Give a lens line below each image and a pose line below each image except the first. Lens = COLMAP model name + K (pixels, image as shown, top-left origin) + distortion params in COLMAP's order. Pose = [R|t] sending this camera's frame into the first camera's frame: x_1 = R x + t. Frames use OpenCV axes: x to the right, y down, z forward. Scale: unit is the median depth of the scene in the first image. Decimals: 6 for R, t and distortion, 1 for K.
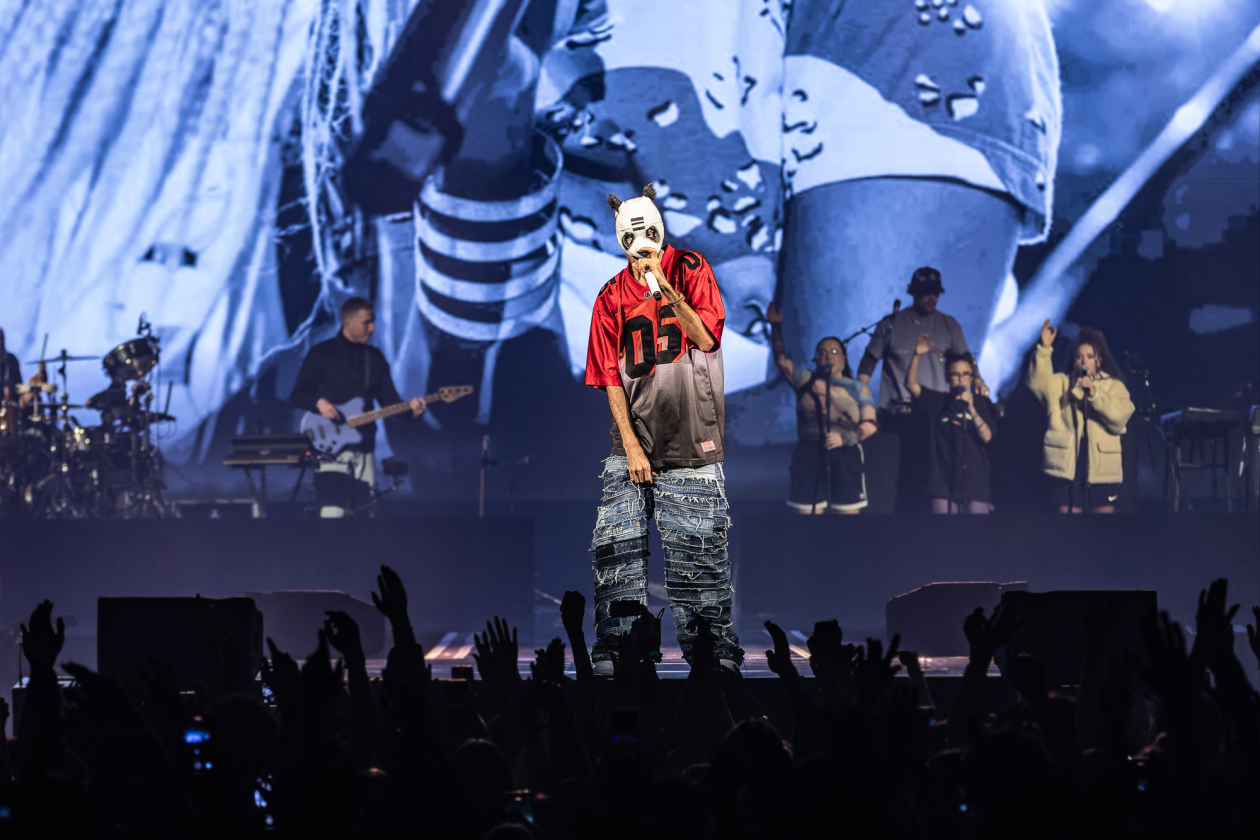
lens RADIAL K [[5320.6, 0, 627.2], [0, 5320.6, 420.6], [0, 0, 1]] dist [-0.131312, 0.000000]
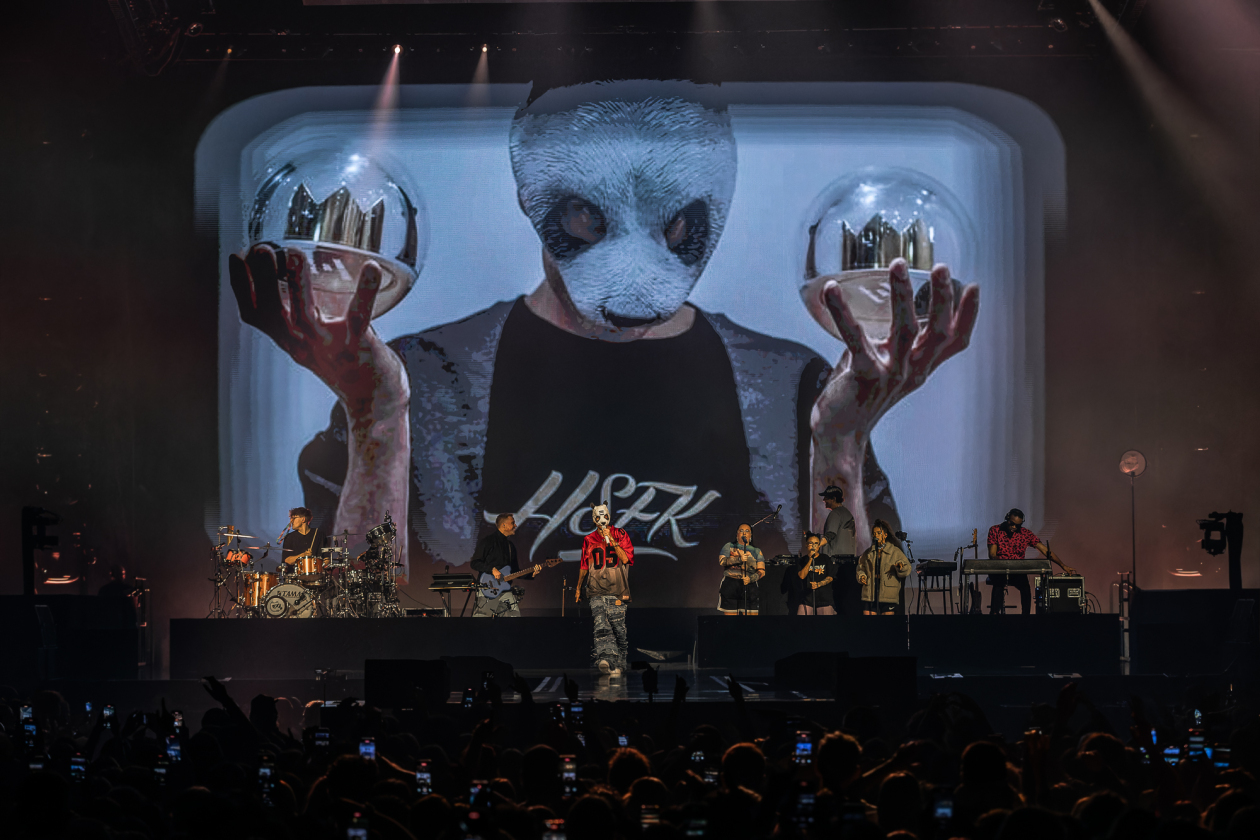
lens RADIAL K [[3439.8, 0, 632.0], [0, 3439.8, 416.1], [0, 0, 1]] dist [-0.208696, 0.000000]
pose [[0.999929, -0.000067, -0.011912, 0.011841], [-0.000411, 0.999194, -0.040152, -0.004656], [0.011905, 0.040154, 0.999123, -0.238230]]
